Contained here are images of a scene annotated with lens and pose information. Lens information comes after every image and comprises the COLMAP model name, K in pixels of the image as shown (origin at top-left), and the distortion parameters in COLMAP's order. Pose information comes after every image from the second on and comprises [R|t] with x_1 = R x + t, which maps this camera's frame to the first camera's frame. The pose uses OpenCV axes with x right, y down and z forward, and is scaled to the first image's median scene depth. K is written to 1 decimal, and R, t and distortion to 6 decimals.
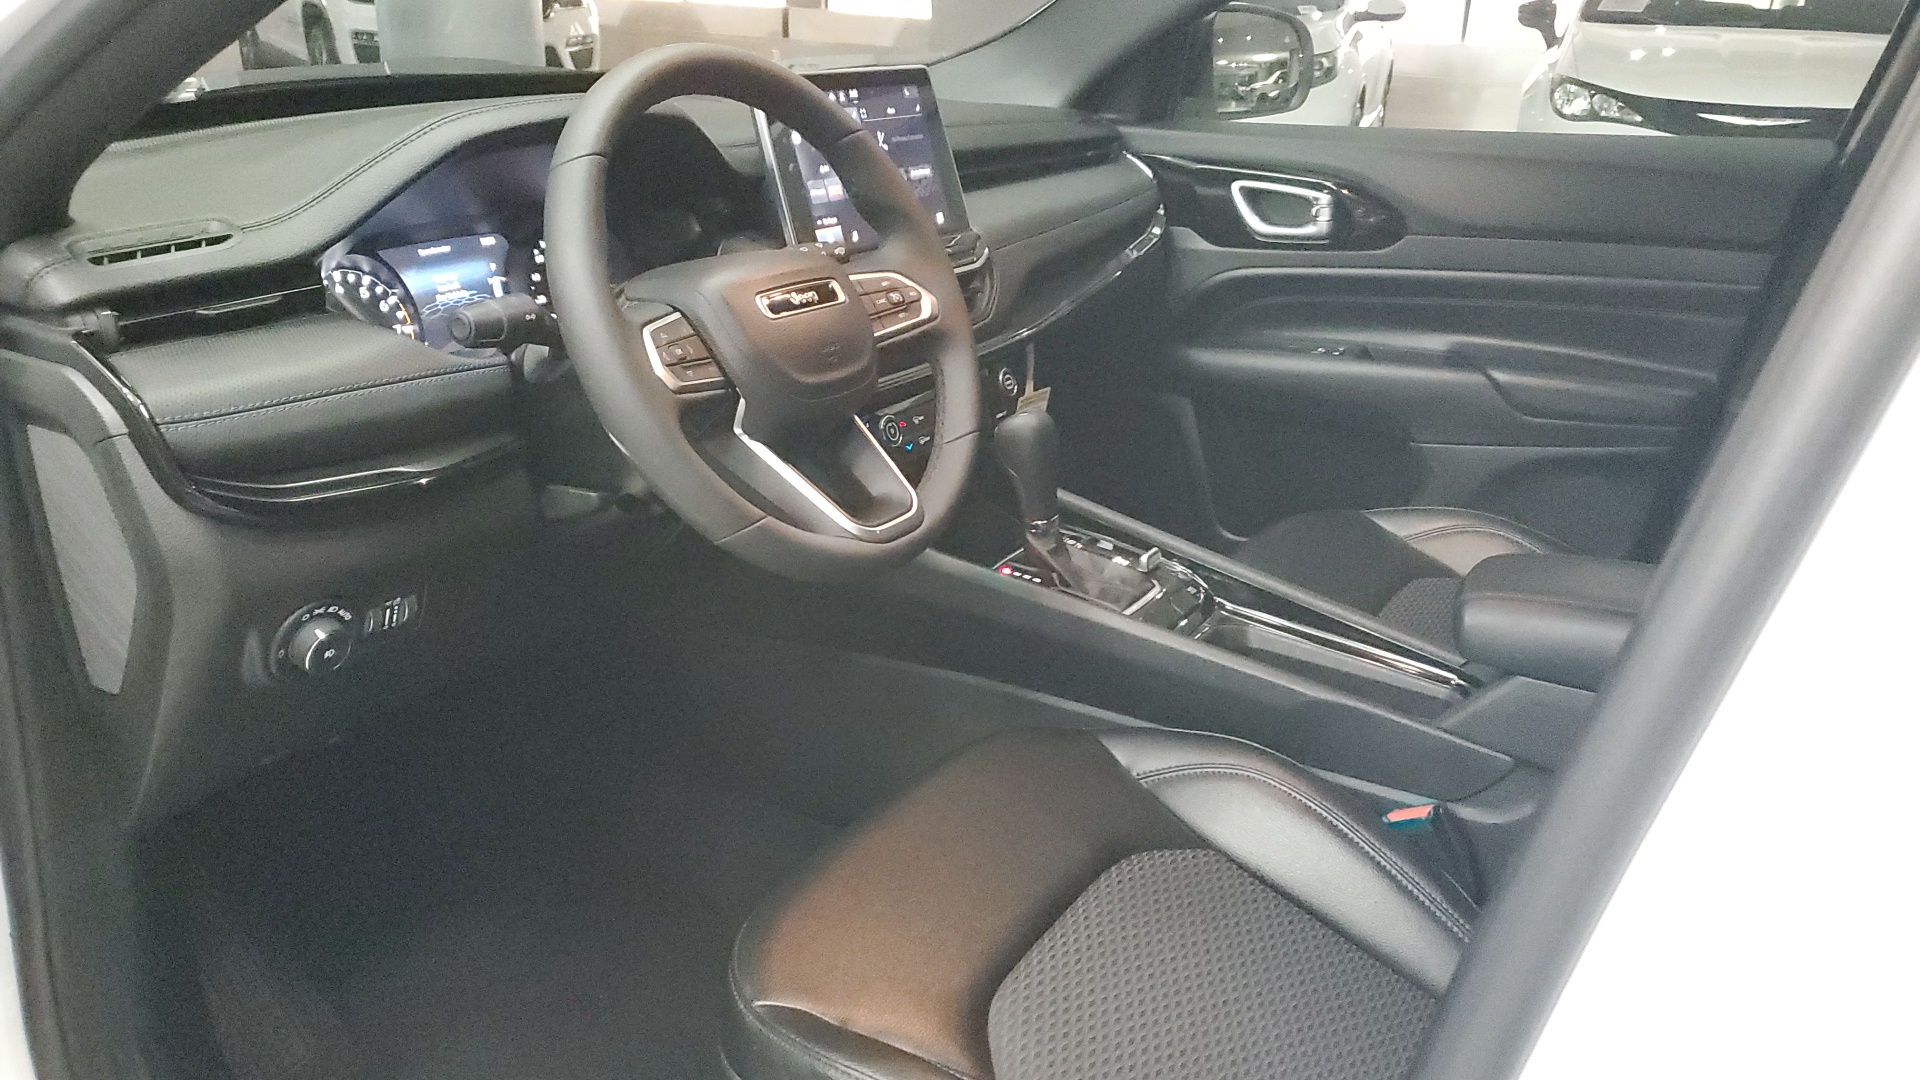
lens RADIAL K [[1521.4, 0, 955.3], [0, 1521.4, 558.9], [0, 0, 1]] dist [0.094330, -0.170998]
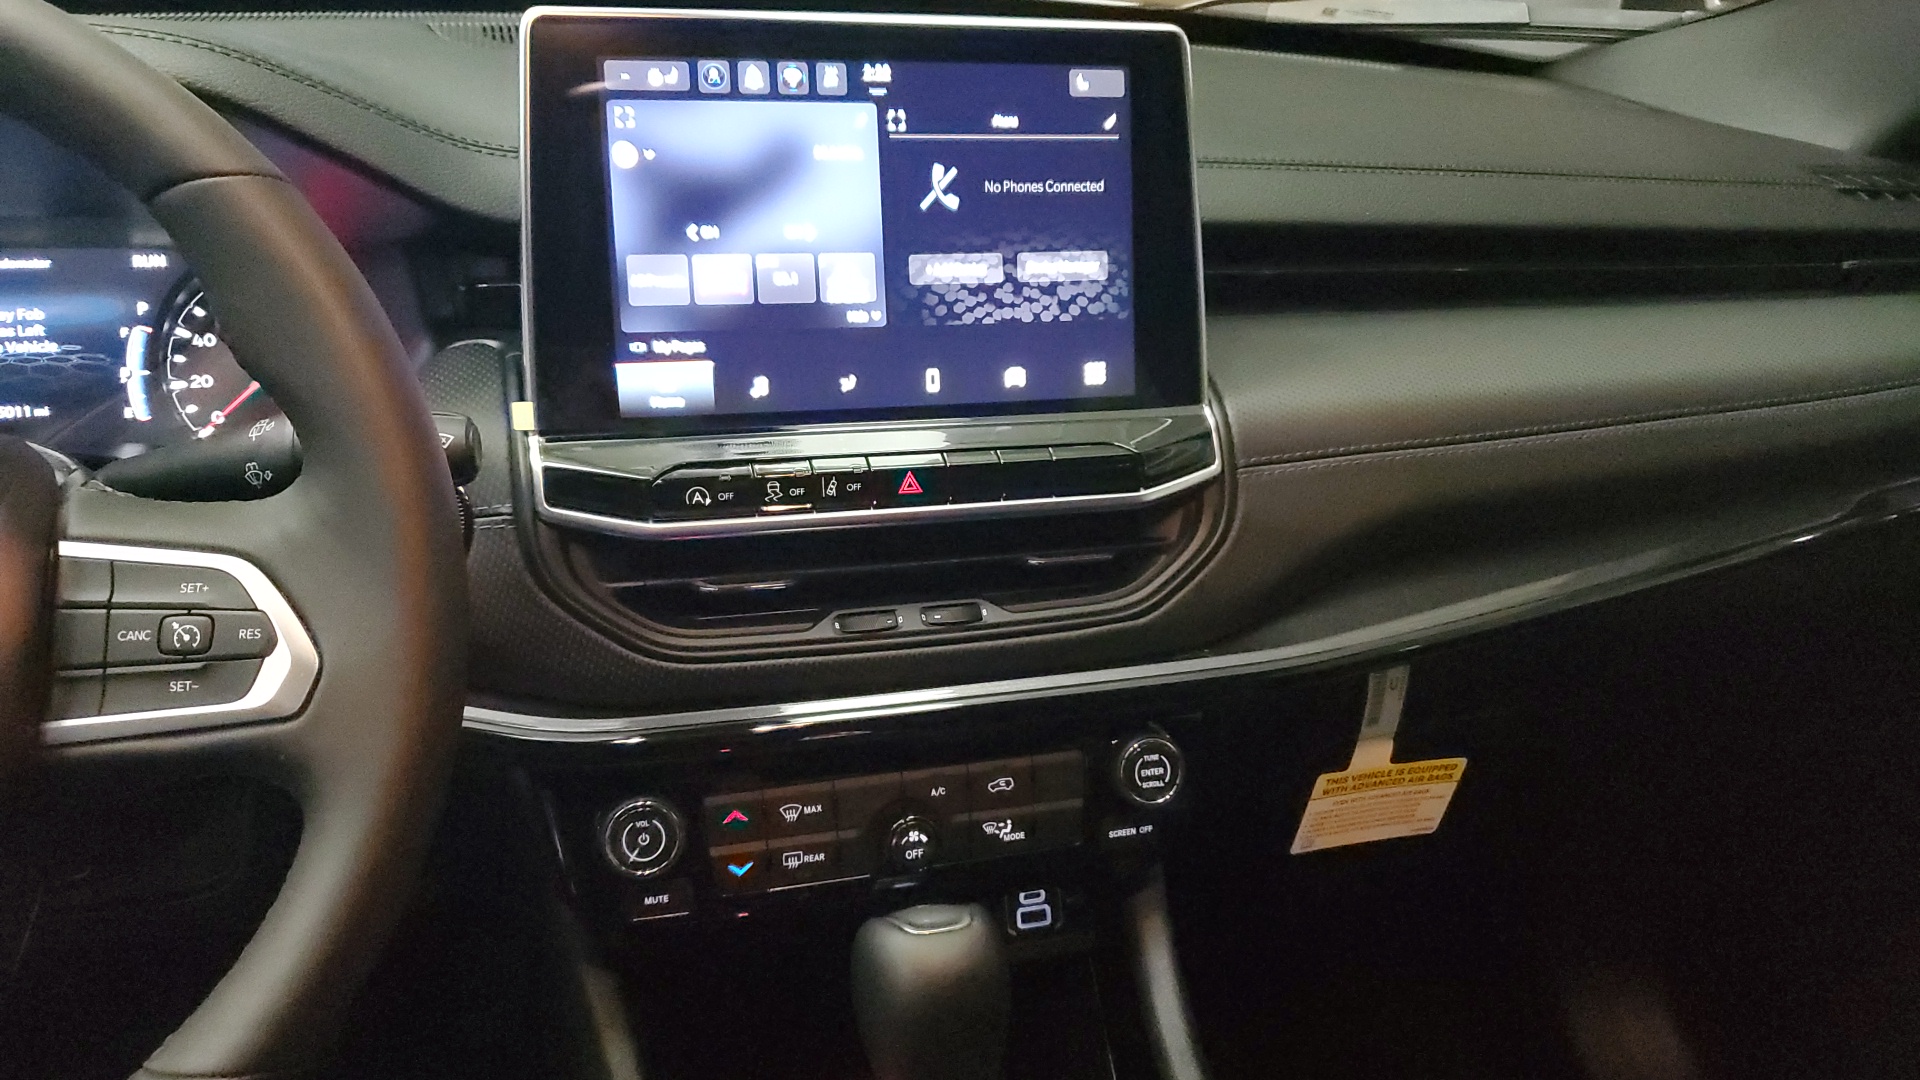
lens RADIAL K [[1521.4, 0, 955.3], [0, 1521.4, 558.9], [0, 0, 1]] dist [0.094330, -0.170998]
pose [[0.735020, 0.306422, -0.604857, 0.313542], [-0.275094, 0.950108, 0.147034, -0.292014], [0.619733, 0.058320, 0.782643, 0.817522]]
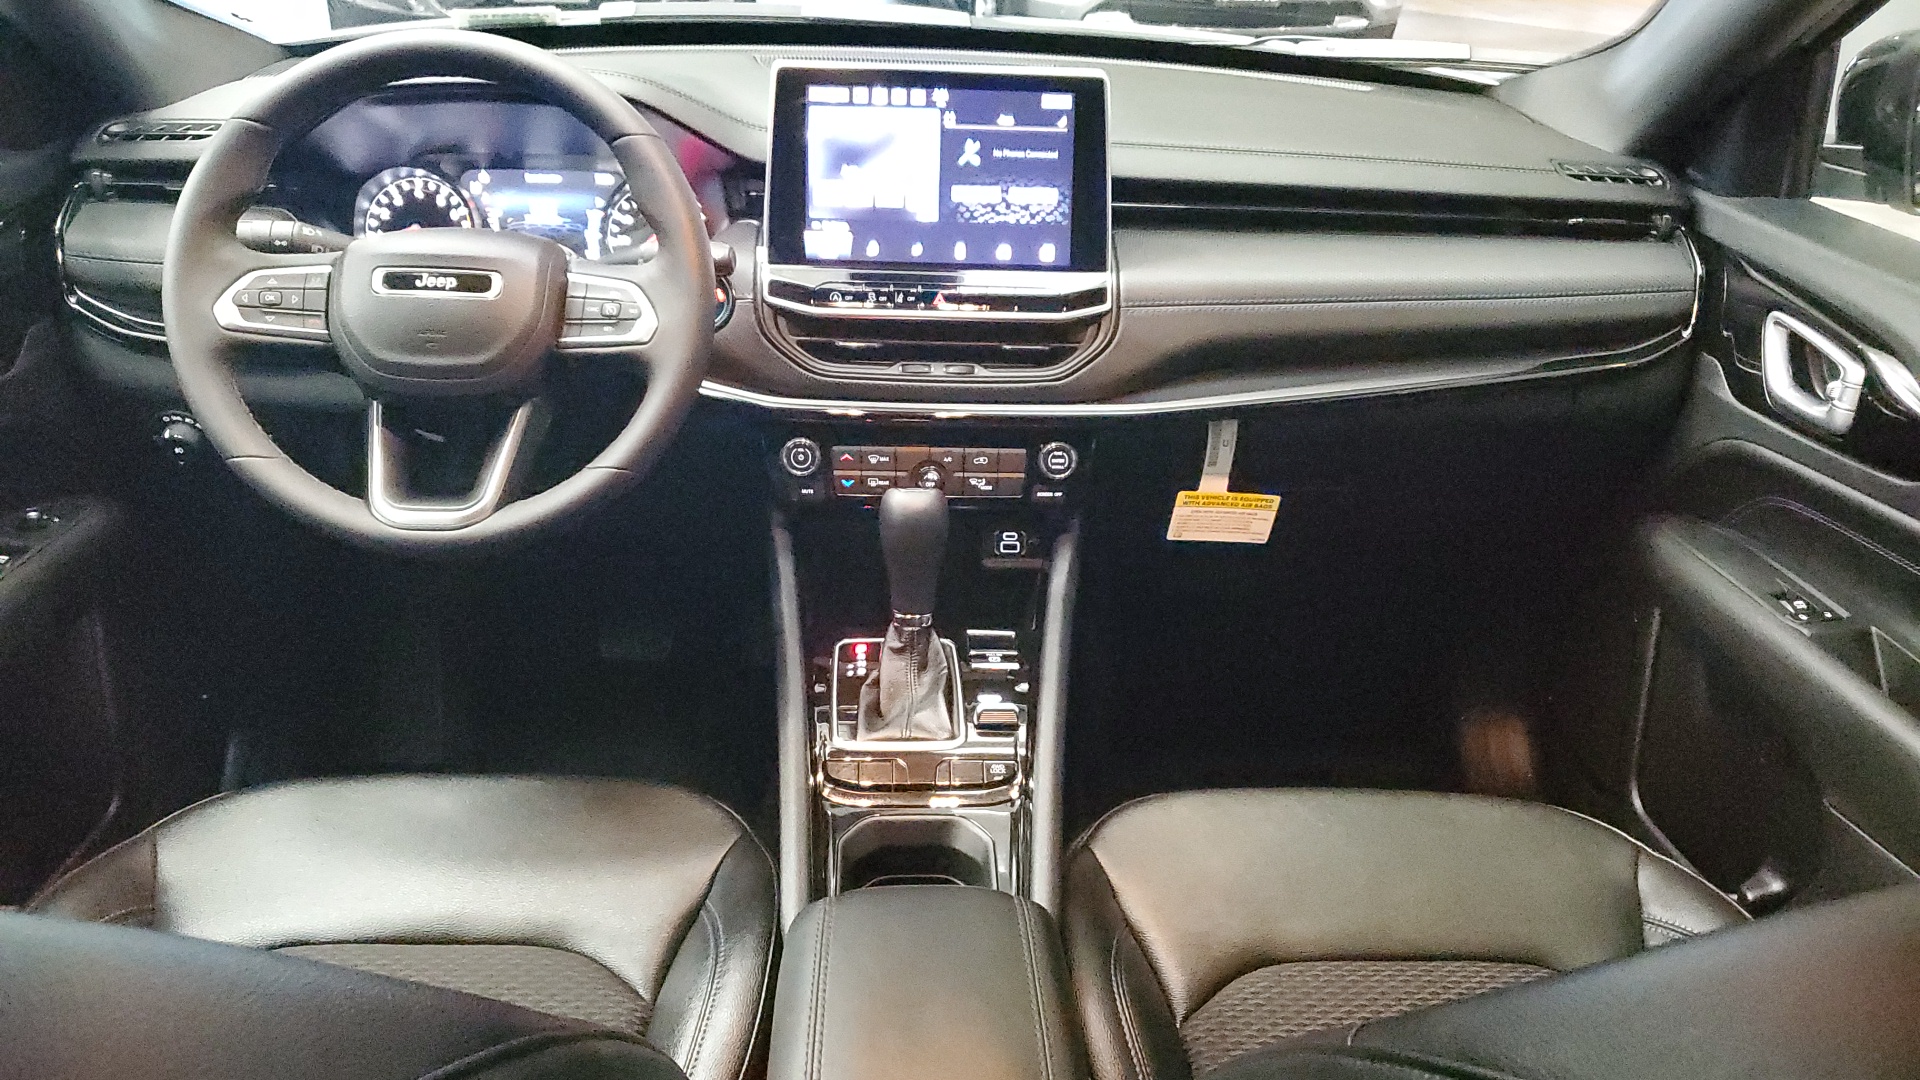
lens RADIAL K [[1570.7, 0, 991.7], [0, 1570.7, 589.8], [0, 0, 1]] dist [0.116815, -0.334565]
pose [[0.559513, 0.377831, -0.737691, 0.898062], [-0.316966, 0.919935, 0.230765, -0.314490], [0.765818, 0.104707, 0.634475, 0.561072]]
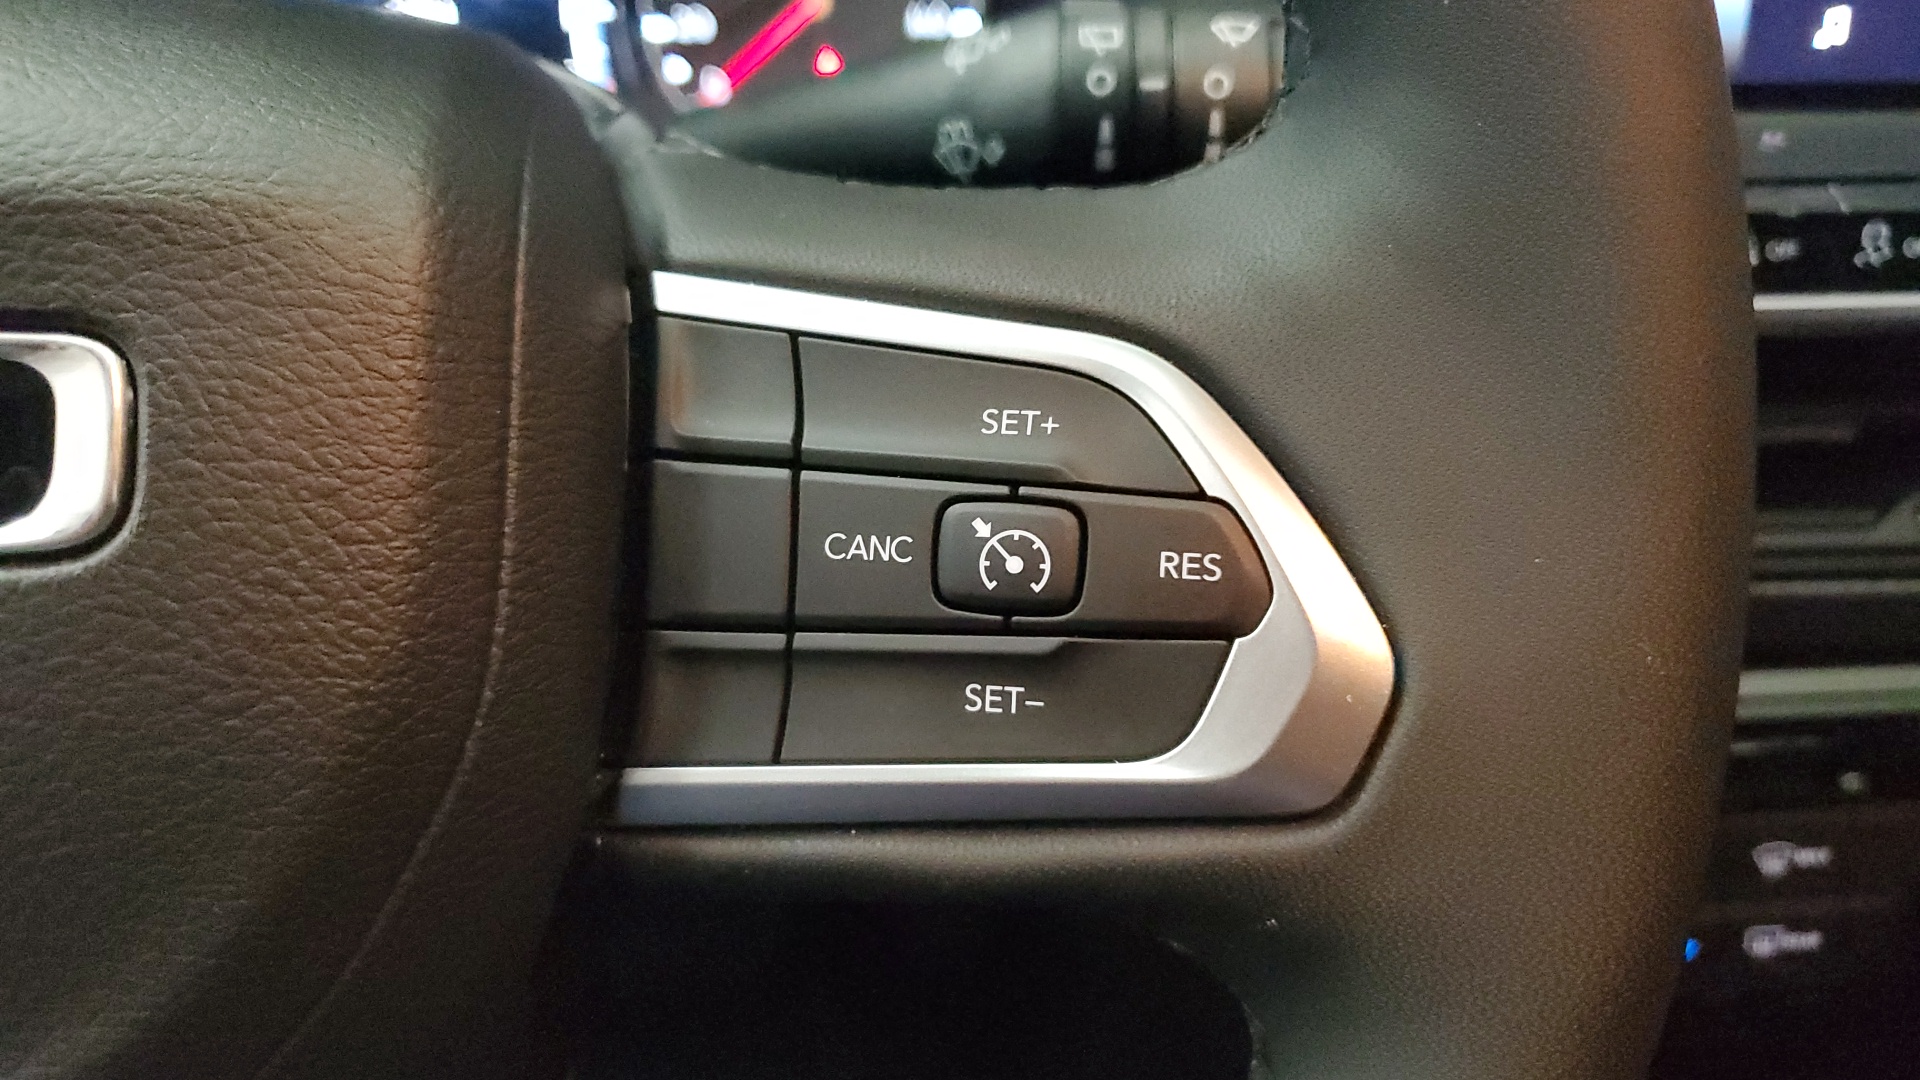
lens RADIAL K [[1559.9, 0, 960.0], [0, 1559.9, 540.0], [0, 0, 1]] dist [-0.005697, -0.005153]
pose [[0.608161, 0.430868, -0.666704, 0.046052], [-0.295644, 0.902392, 0.313502, -0.211428], [0.736706, 0.006447, 0.676183, 0.900362]]
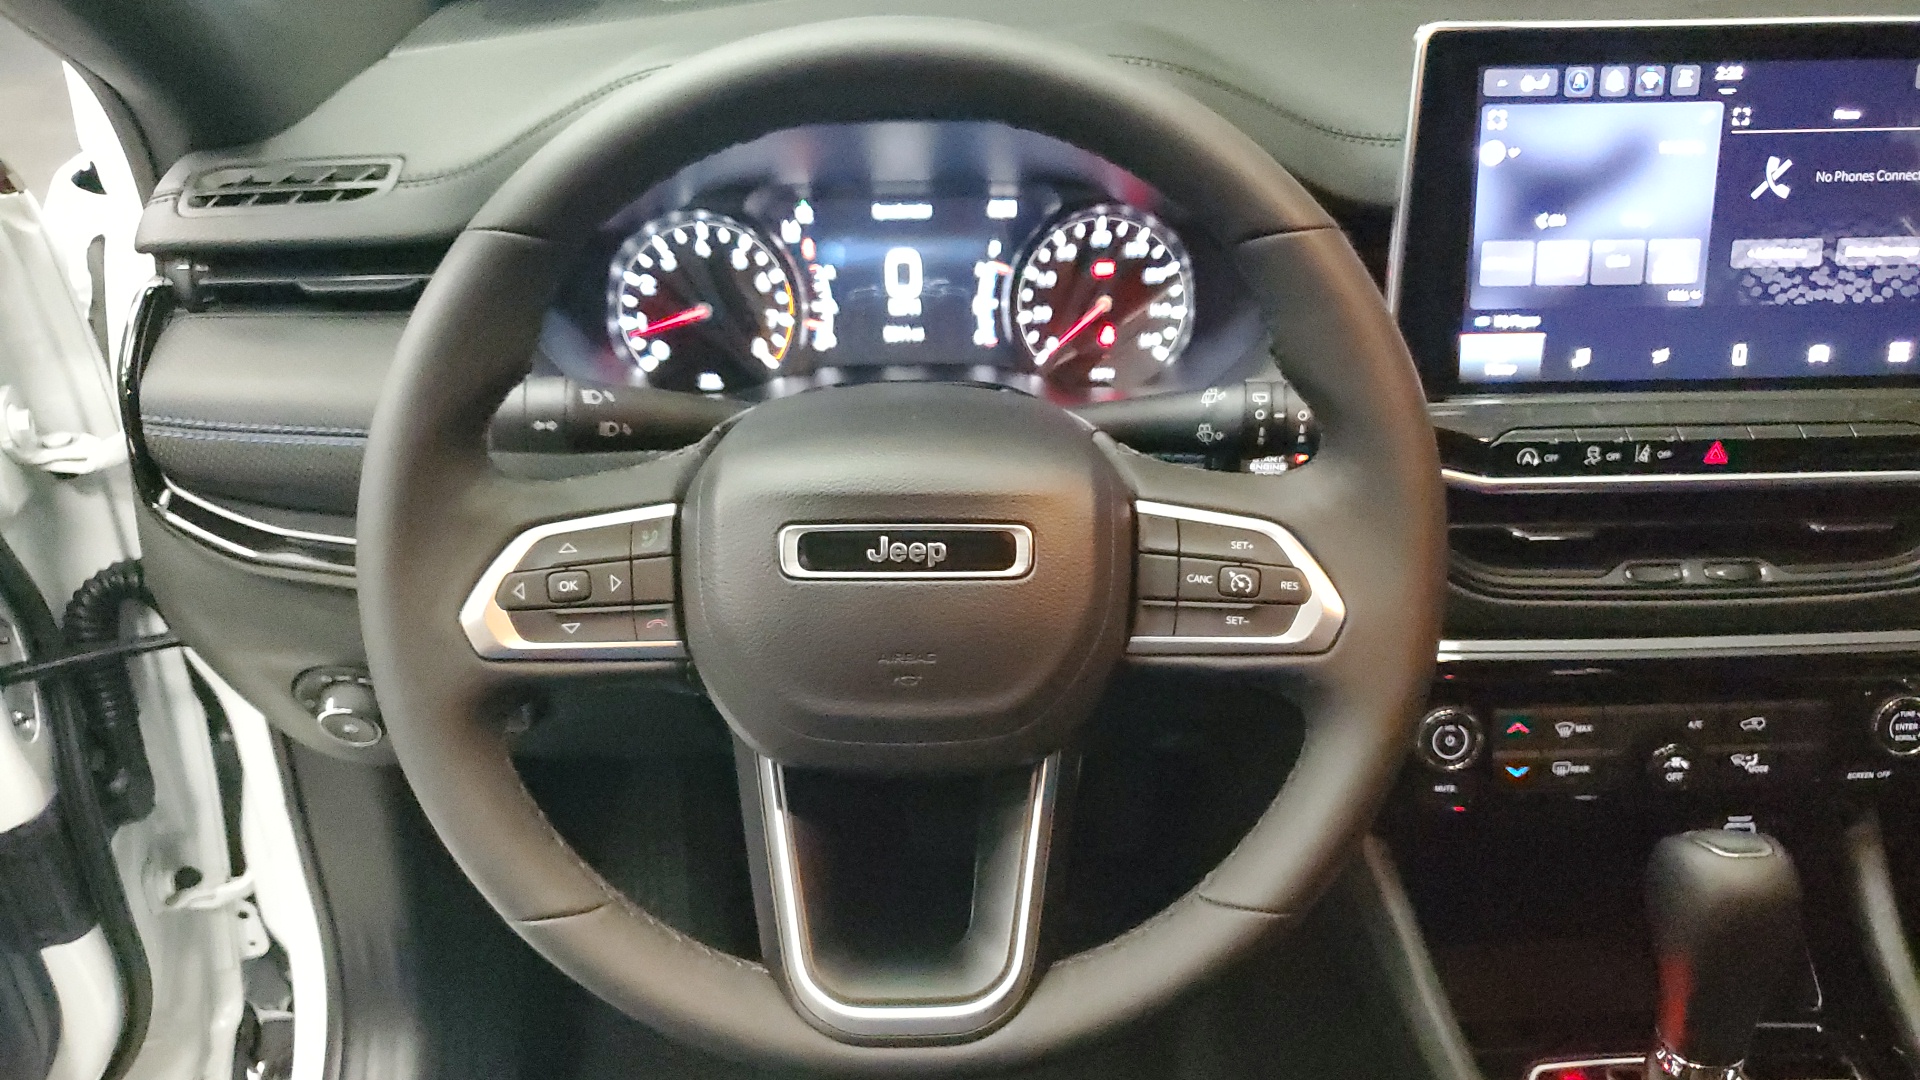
lens RADIAL K [[1562.1, 0, 944.6], [0, 1562.1, 548.4], [0, 0, 1]] dist [0.017529, 0.005132]
pose [[0.547365, 0.427603, -0.719408, 0.260207], [-0.282660, 0.903560, 0.321997, -0.312013], [0.787715, 0.027098, 0.615444, 0.615861]]
